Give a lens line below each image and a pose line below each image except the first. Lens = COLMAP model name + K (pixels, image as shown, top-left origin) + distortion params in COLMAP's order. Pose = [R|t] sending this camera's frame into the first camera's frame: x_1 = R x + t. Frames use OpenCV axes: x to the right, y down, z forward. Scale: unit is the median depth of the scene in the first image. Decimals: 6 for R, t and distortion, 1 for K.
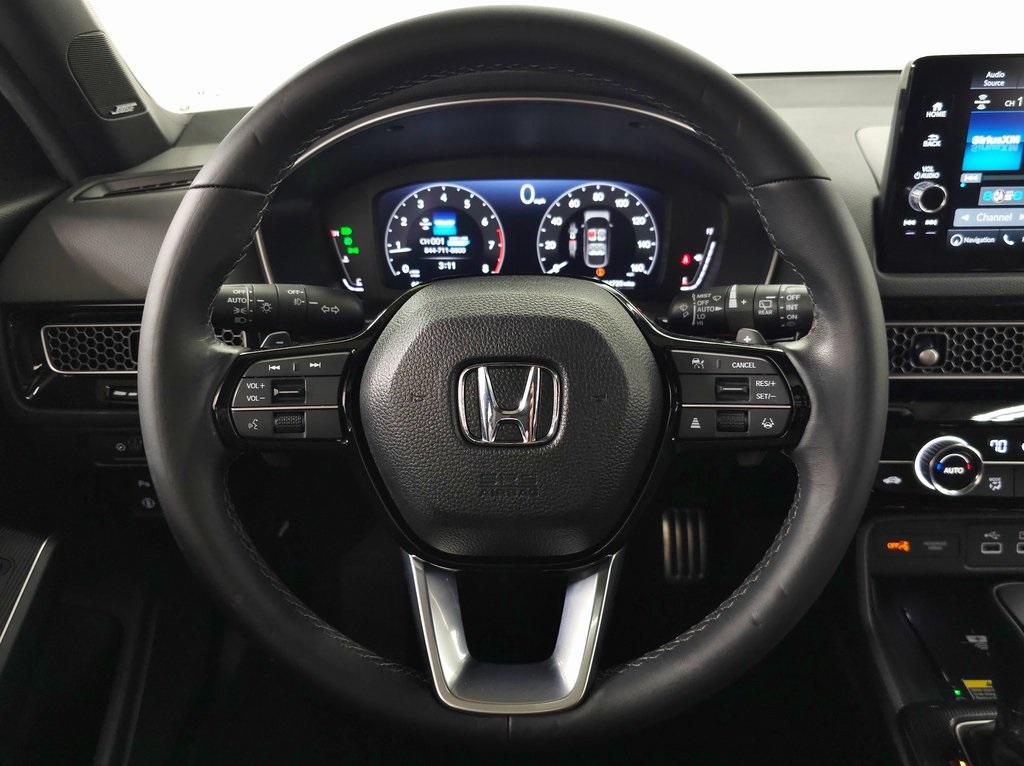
lens RADIAL K [[837.5, 0, 508.2], [0, 837.5, 367.5], [0, 0, 1]] dist [0.029135, -0.051281]
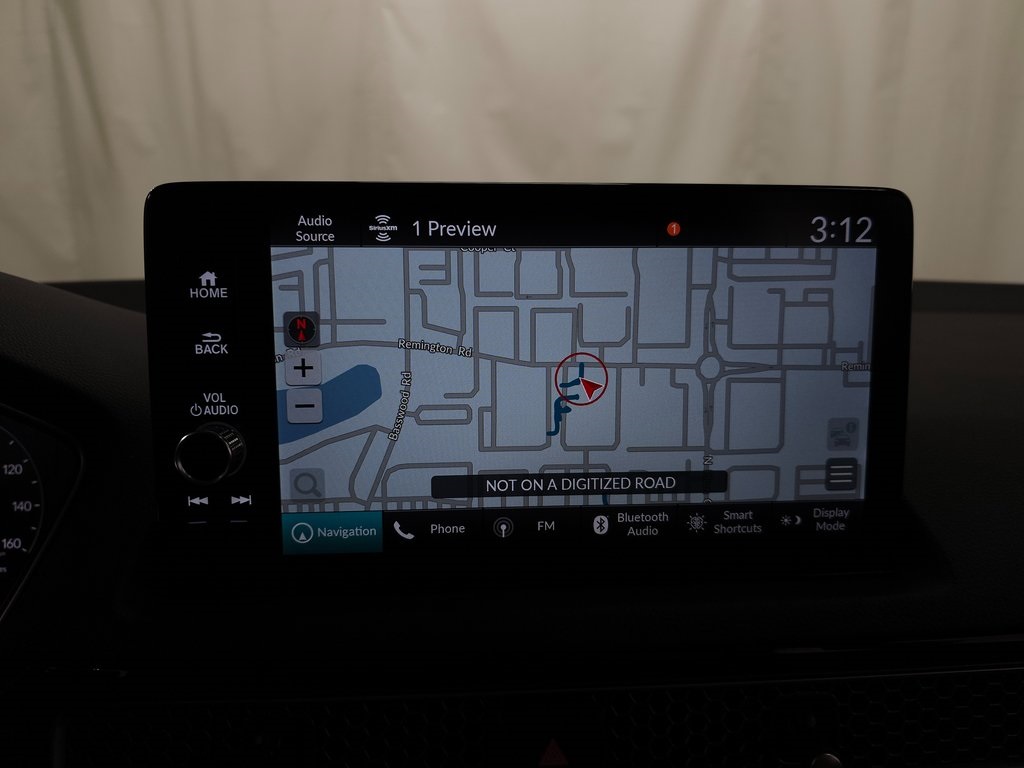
lens RADIAL K [[699.7, 0, 519.4], [0, 699.7, 386.9], [0, 0, 1]] dist [0.009423, -0.013012]
pose [[0.995685, 0.004430, 0.092695, 0.609019], [0.016768, 0.973832, -0.226649, -0.135509], [-0.091273, 0.227225, 0.969556, 0.540057]]
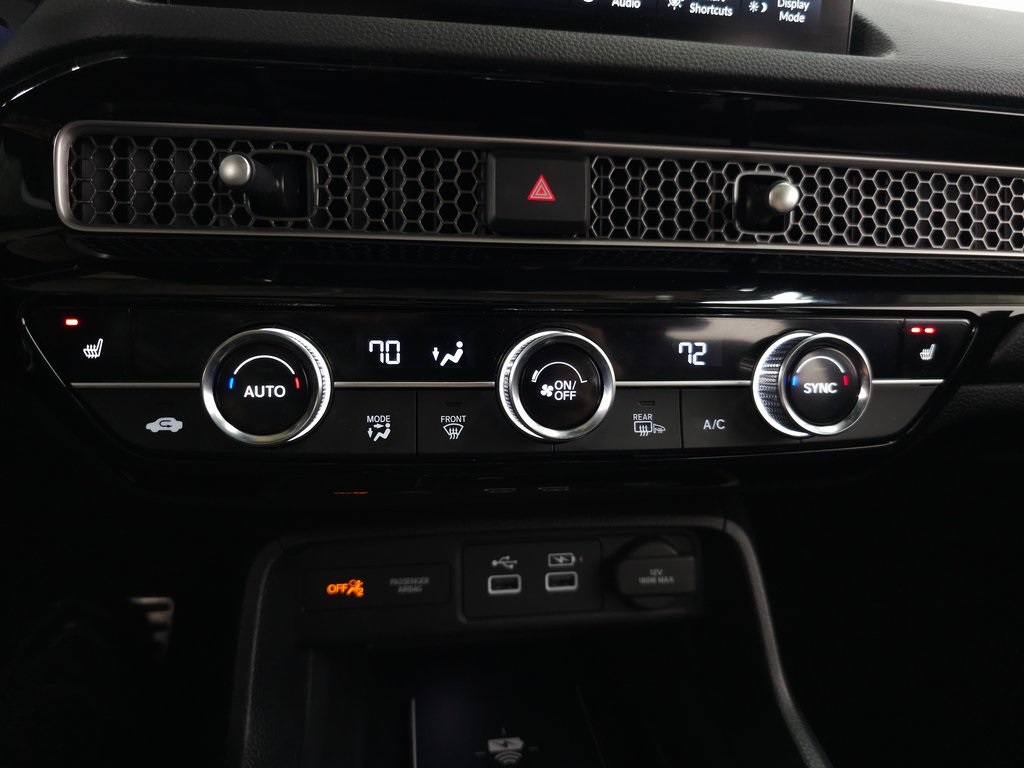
lens RADIAL K [[699.7, 0, 530.3], [0, 699.7, 391.1], [0, 0, 1]] dist [0.009423, -0.013012]
pose [[0.980399, 0.005878, 0.196933, 0.573092], [0.022386, 0.989758, -0.140986, 0.173001], [-0.195745, 0.142631, 0.970227, 0.570184]]
